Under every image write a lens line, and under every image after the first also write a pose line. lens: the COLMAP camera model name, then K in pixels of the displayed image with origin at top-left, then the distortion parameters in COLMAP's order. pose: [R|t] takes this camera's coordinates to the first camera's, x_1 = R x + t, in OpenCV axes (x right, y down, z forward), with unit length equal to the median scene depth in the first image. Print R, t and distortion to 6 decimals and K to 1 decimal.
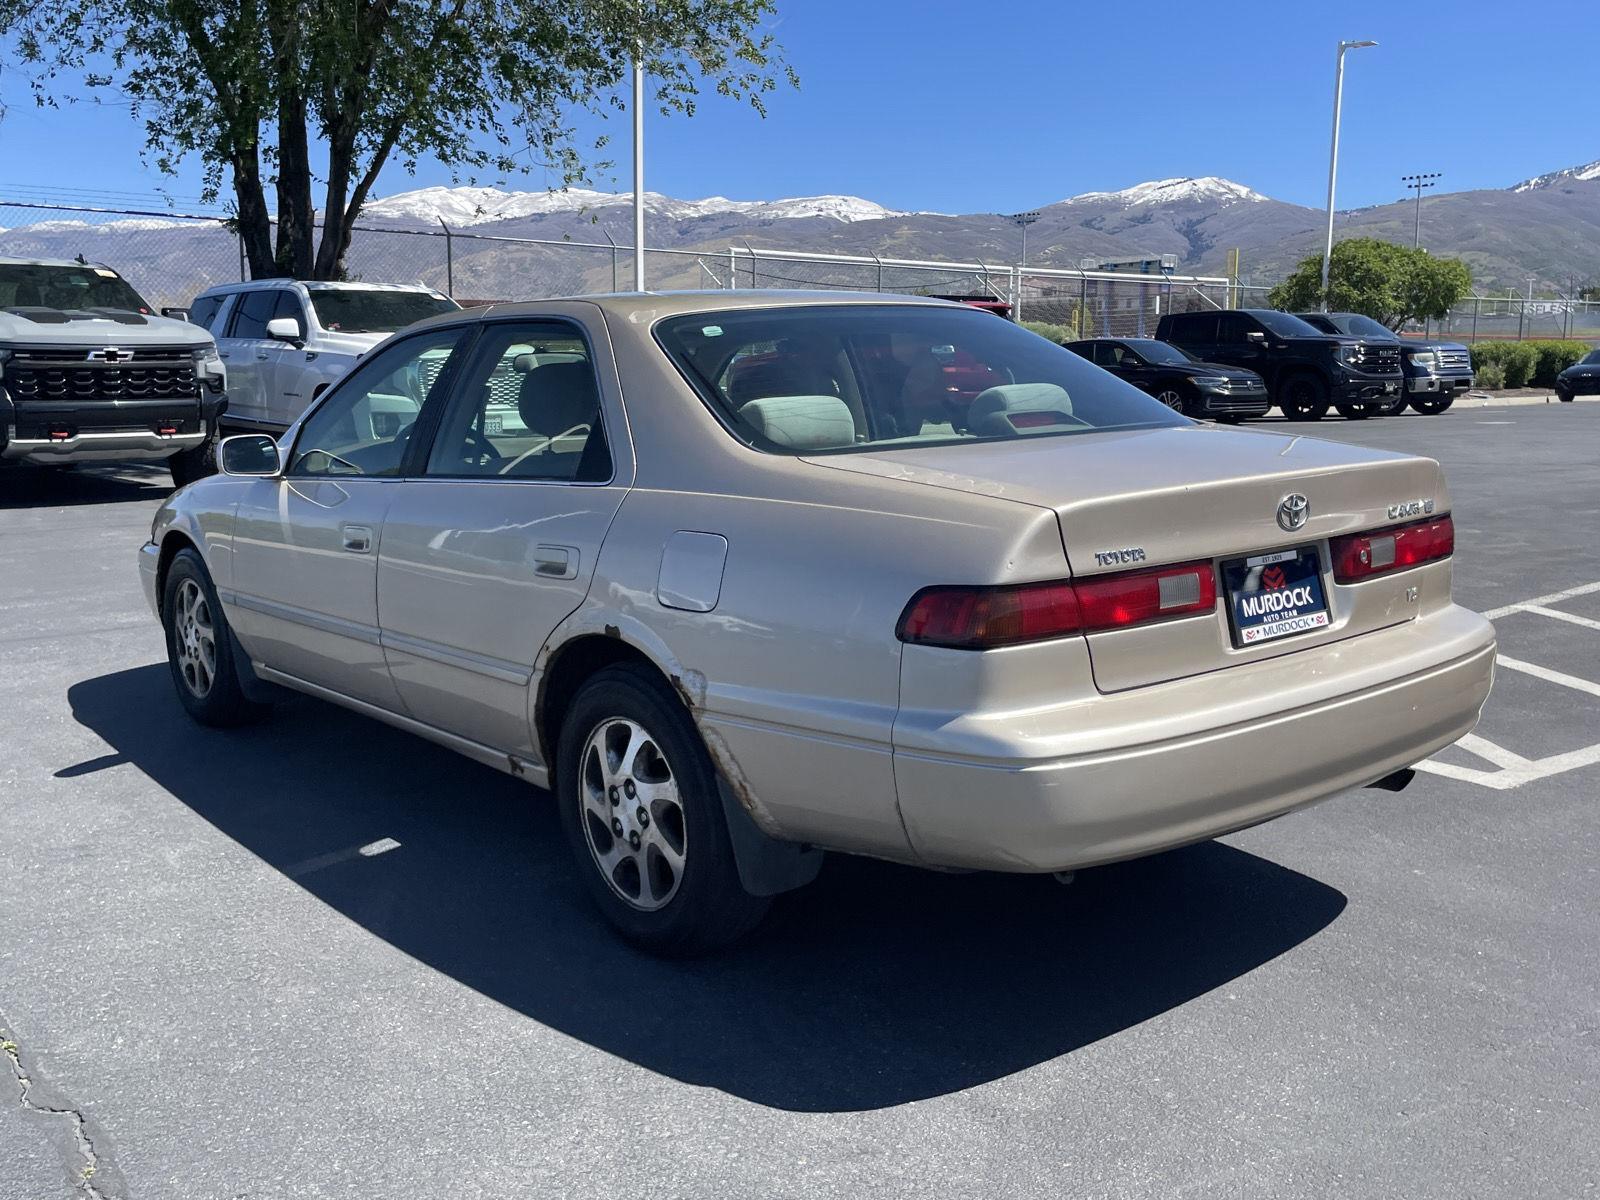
lens RADIAL K [[1491.6, 0, 811.0], [0, 1491.6, 598.9], [0, 0, 1]] dist [0.099569, -0.139101]
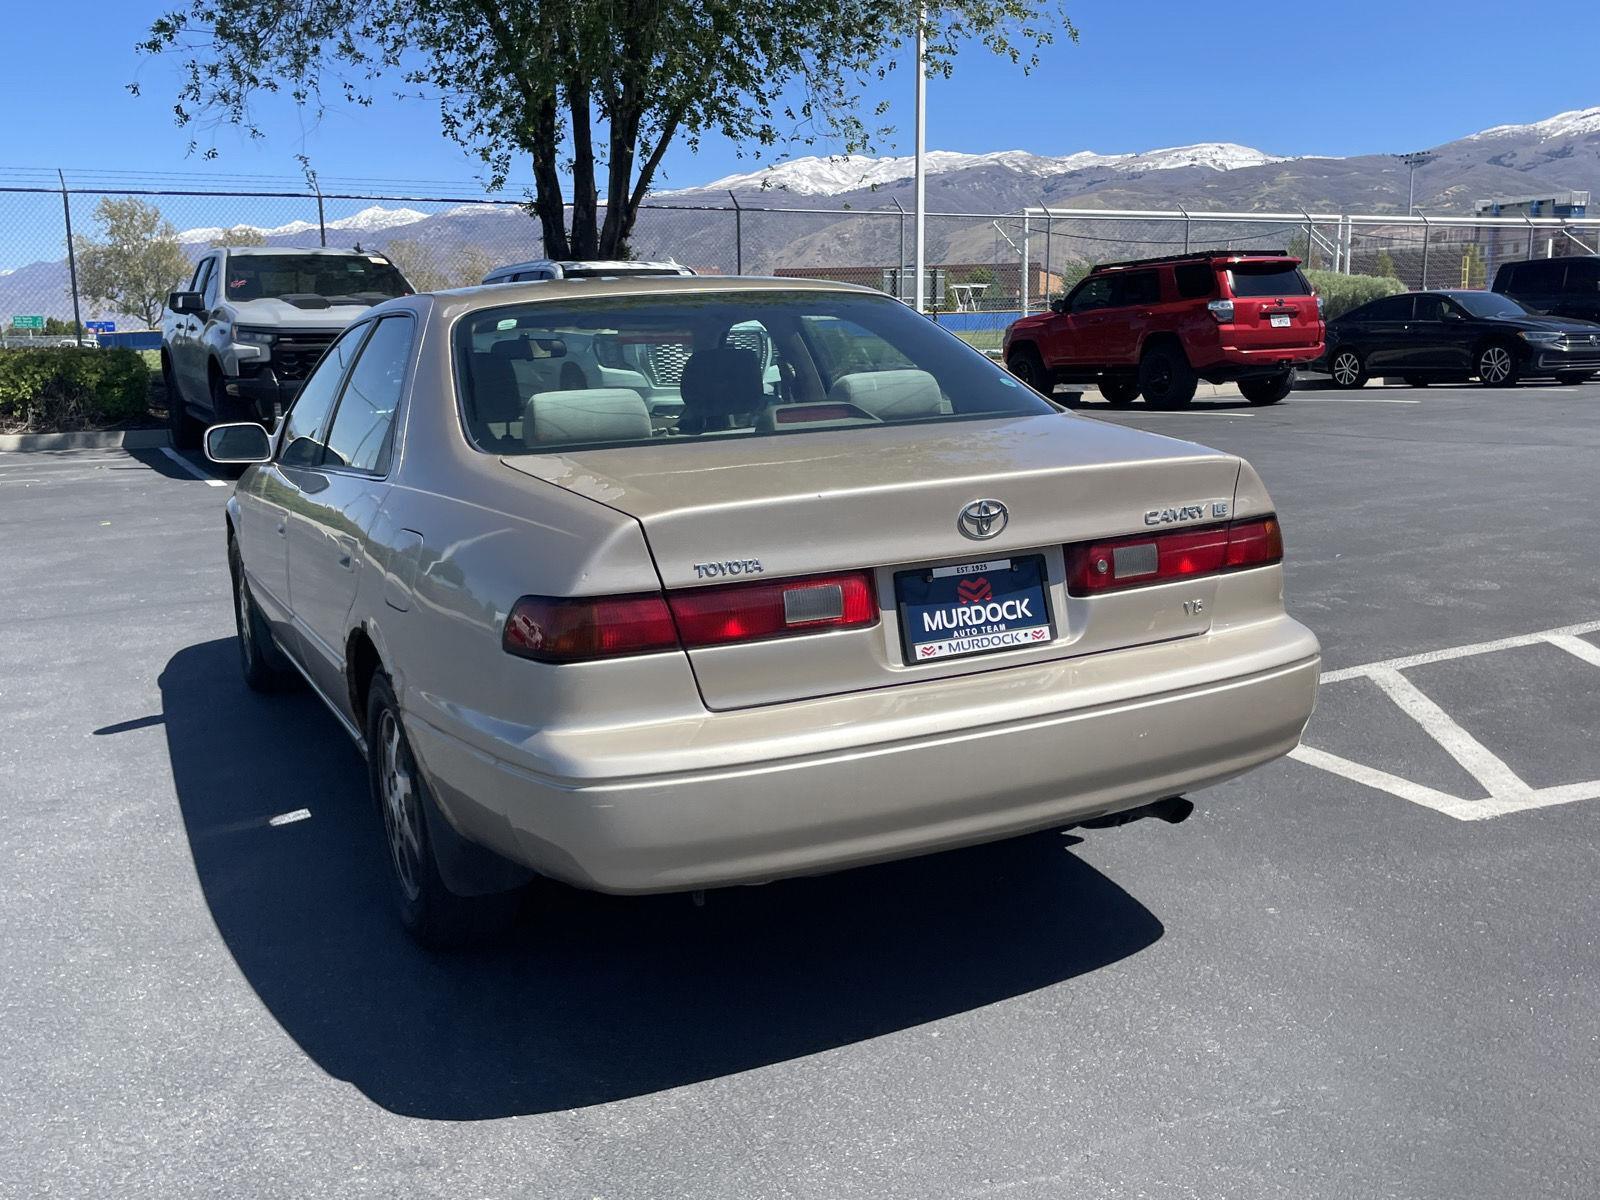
lens RADIAL K [[1487.9, 0, 809.7], [0, 1487.9, 614.3], [0, 0, 1]] dist [0.098594, -0.148333]
pose [[0.972724, 0.024740, -0.230641, 0.363866], [-0.016777, 0.999196, 0.036422, -0.026099], [0.231357, -0.031559, 0.972357, 0.072575]]
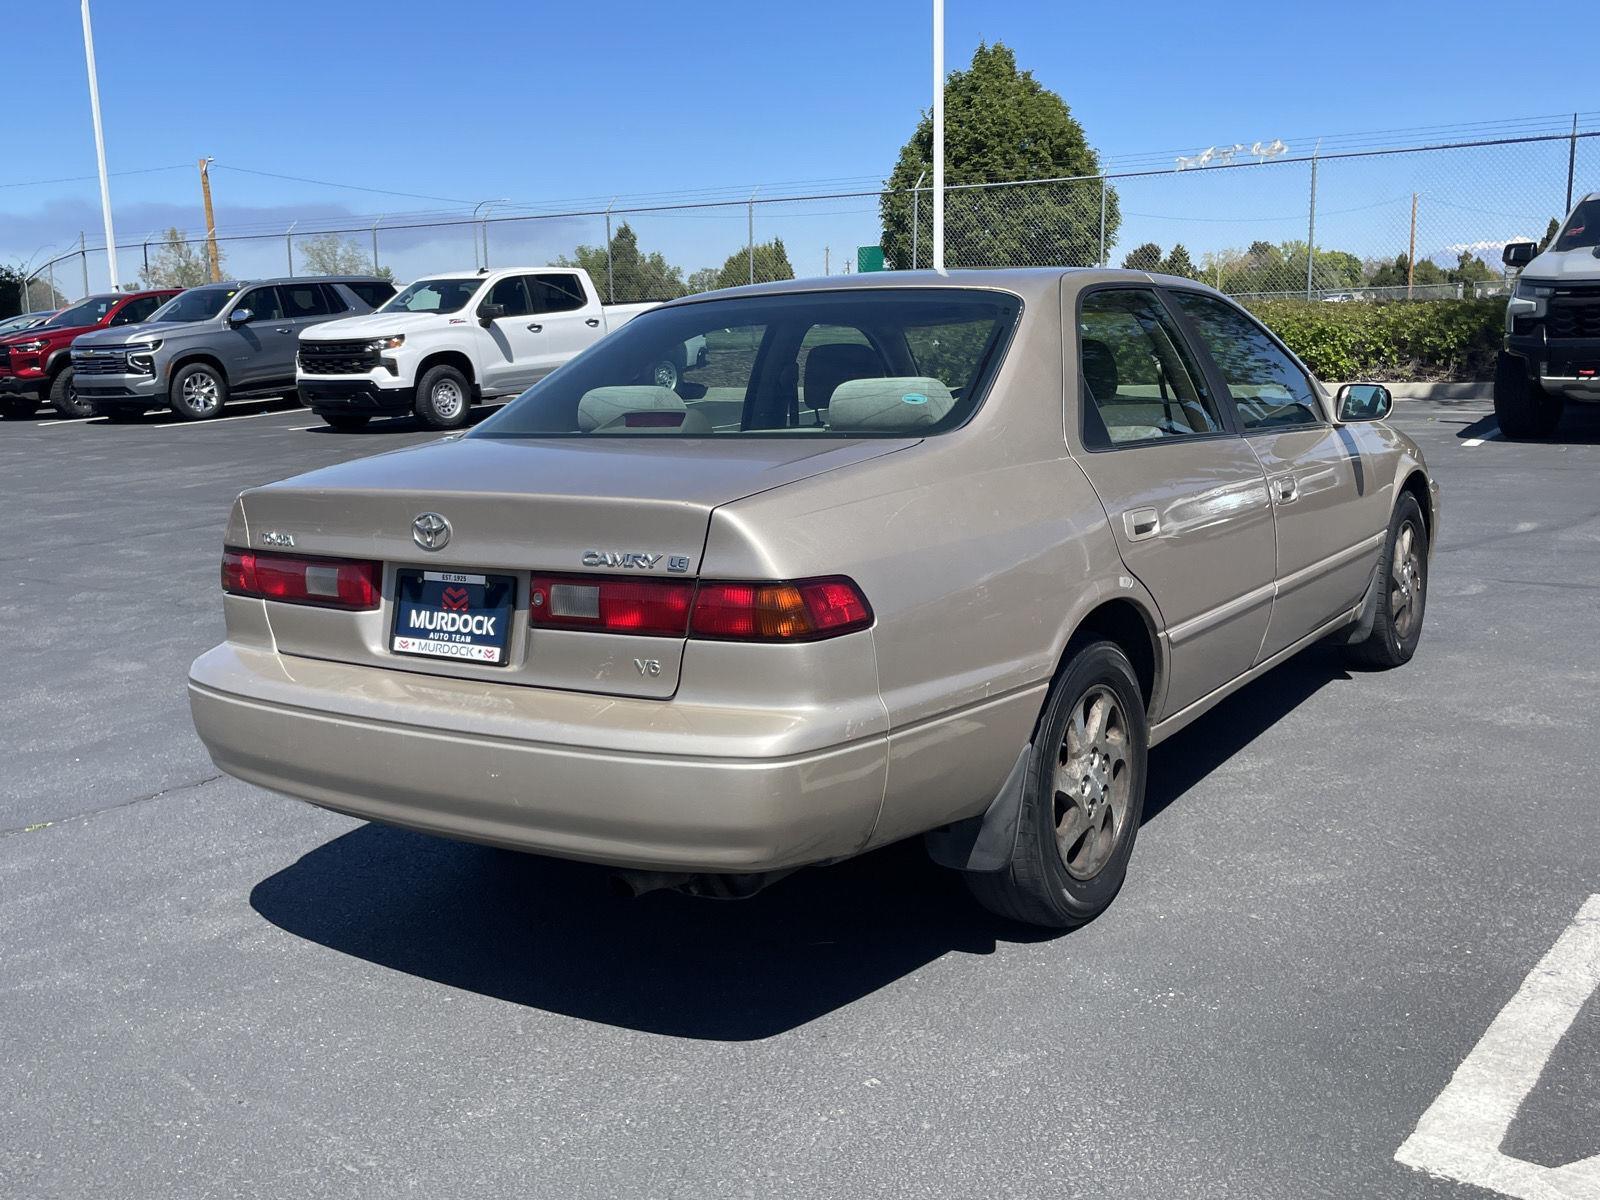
lens RADIAL K [[1482.2, 0, 791.2], [0, 1482.2, 592.7], [0, 0, 1]] dist [0.095608, -0.135840]
pose [[0.275921, 0.168507, -0.946294, 1.104544], [-0.118011, 0.983003, 0.140634, -0.154150], [0.953908, 0.072869, 0.291117, 0.800793]]
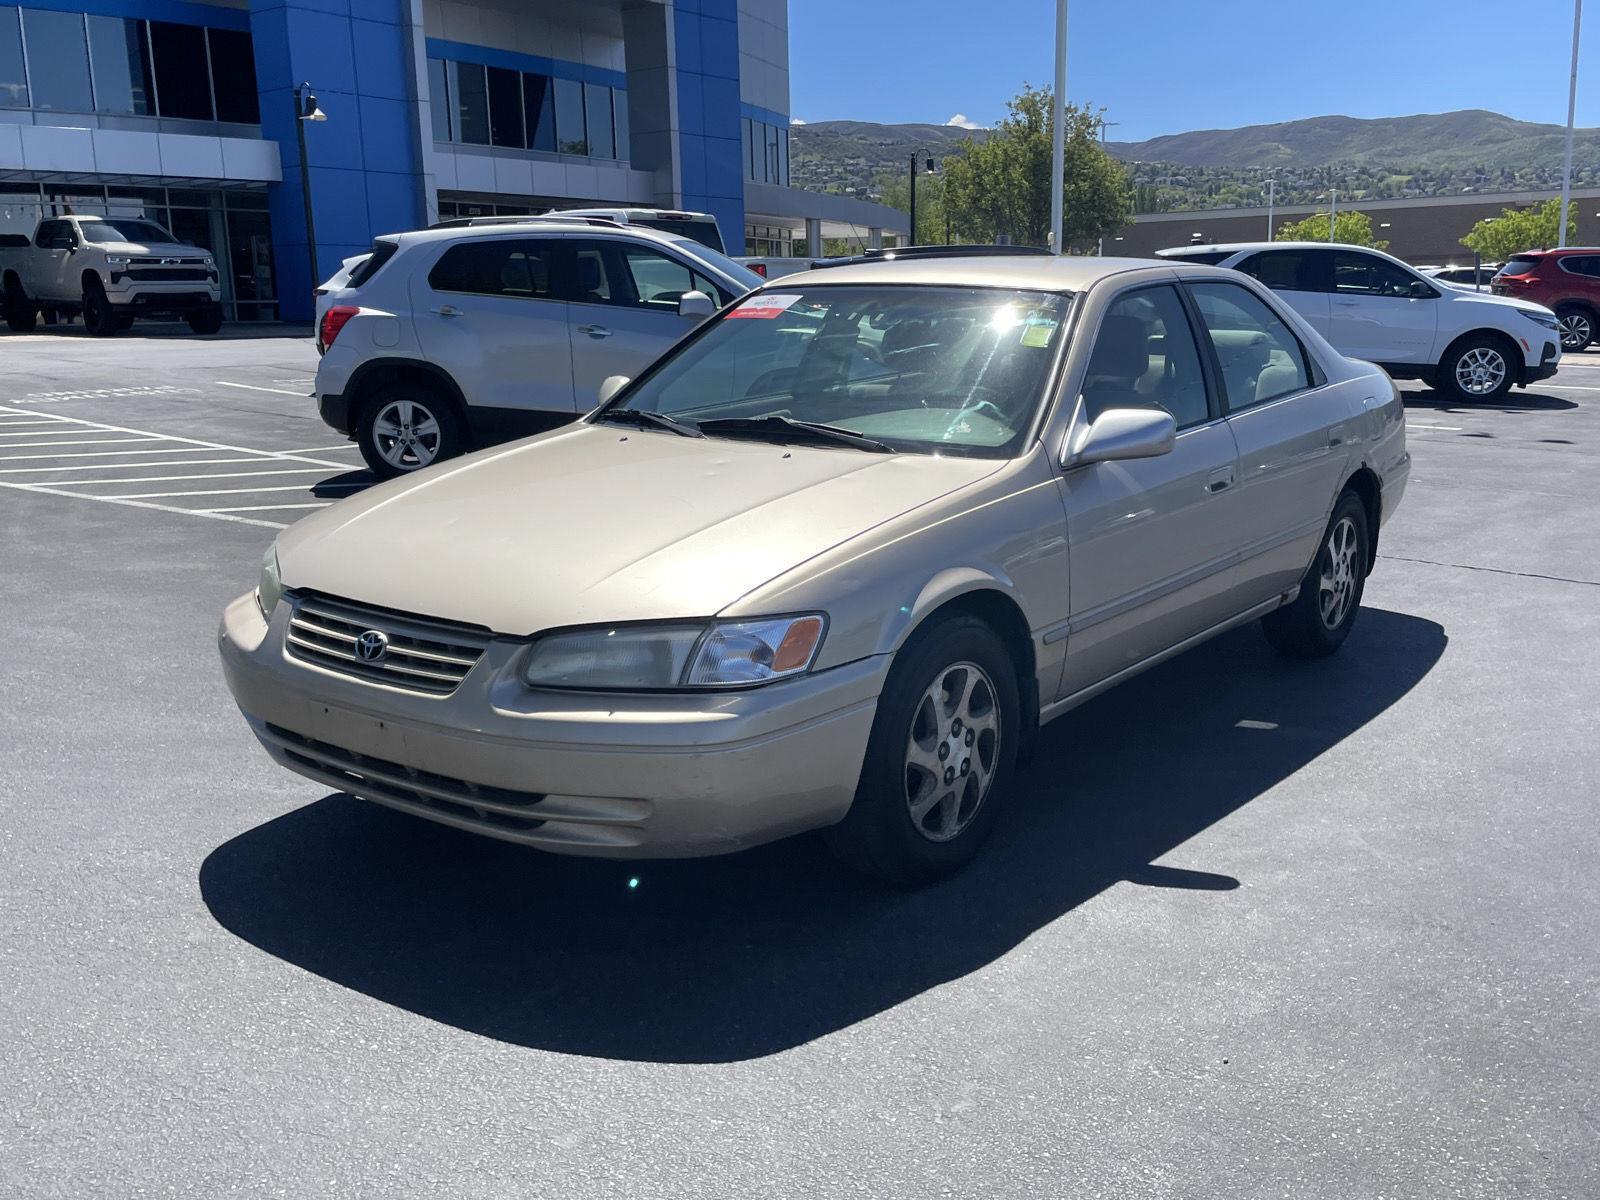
lens RADIAL K [[1489.7, 0, 811.3], [0, 1489.7, 637.1], [0, 0, 1]] dist [0.102759, -0.144488]
pose [[-0.220096, -0.215445, 0.951389, -1.577186], [0.161495, 0.953799, 0.253351, -0.310257], [-0.962017, 0.209406, -0.175134, 1.815925]]
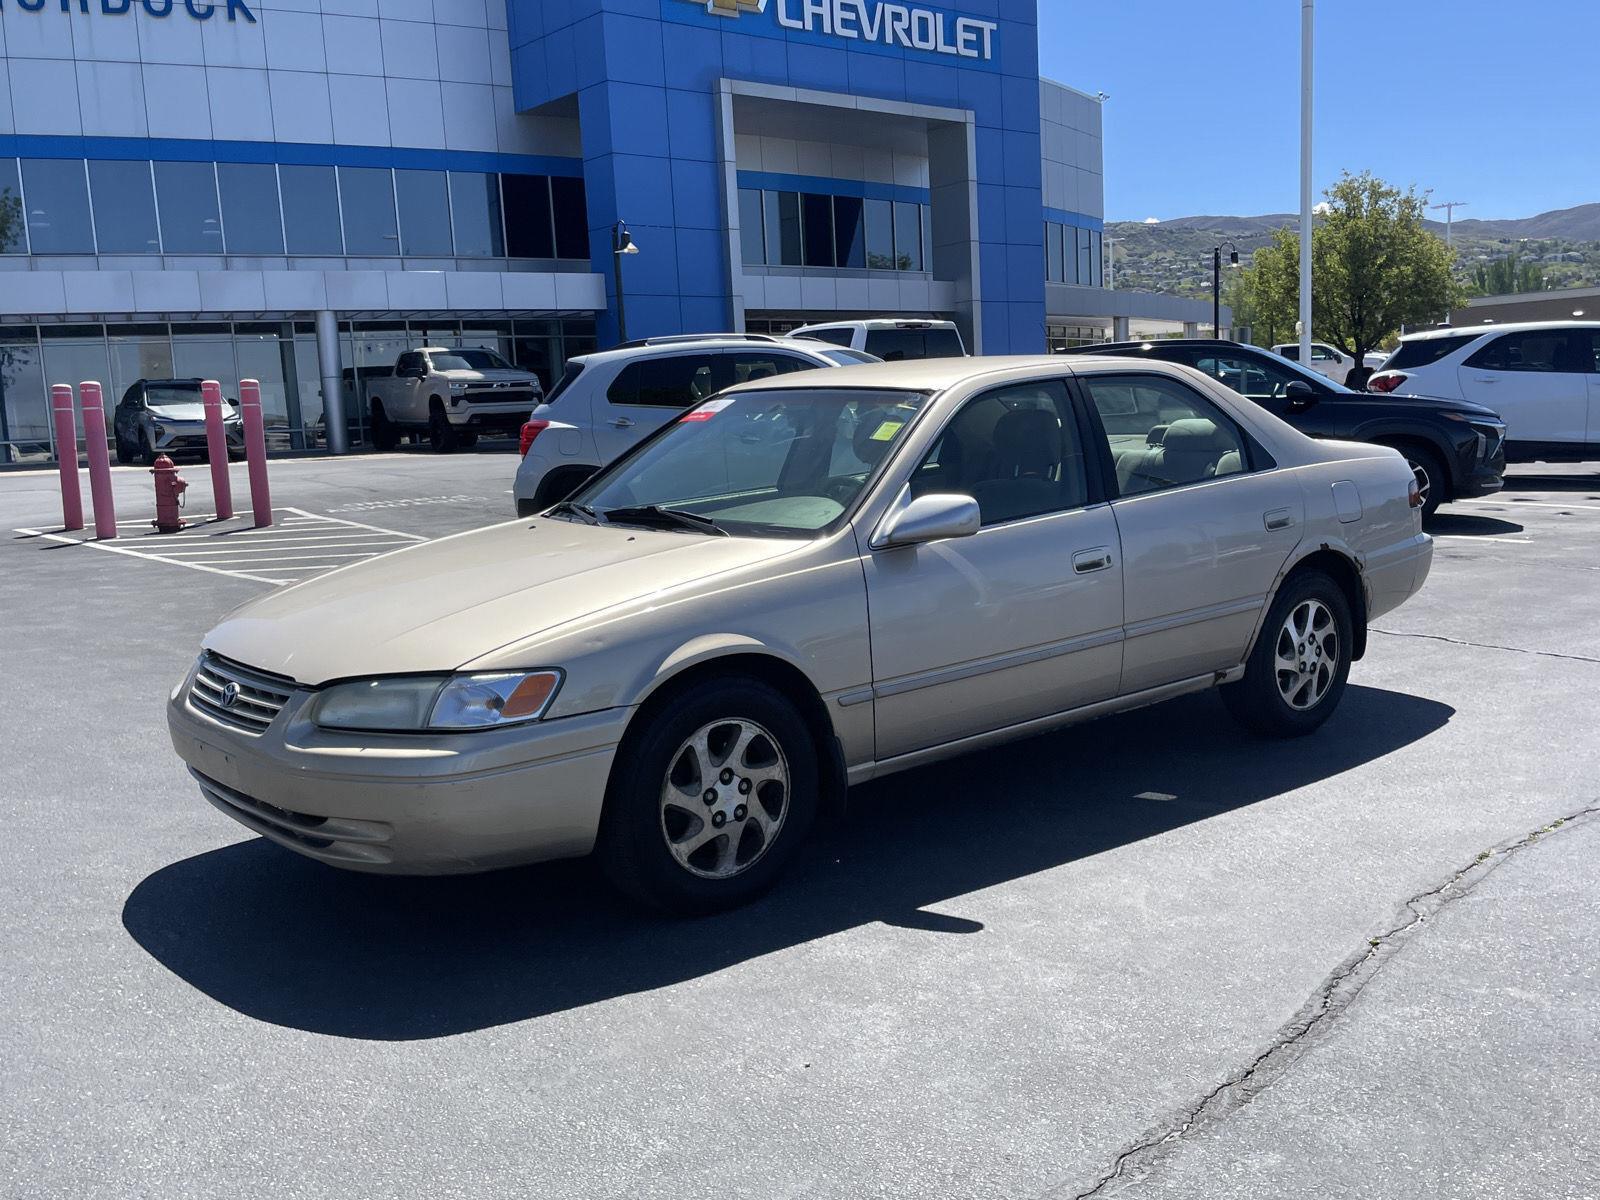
lens RADIAL K [[1489.7, 0, 811.3], [0, 1489.7, 637.1], [0, 0, 1]] dist [0.102759, -0.144488]
pose [[0.004324, -0.152760, 0.988254, -1.758190], [0.196584, 0.969109, 0.148941, -0.238179], [-0.980477, 0.193631, 0.034221, 1.429901]]
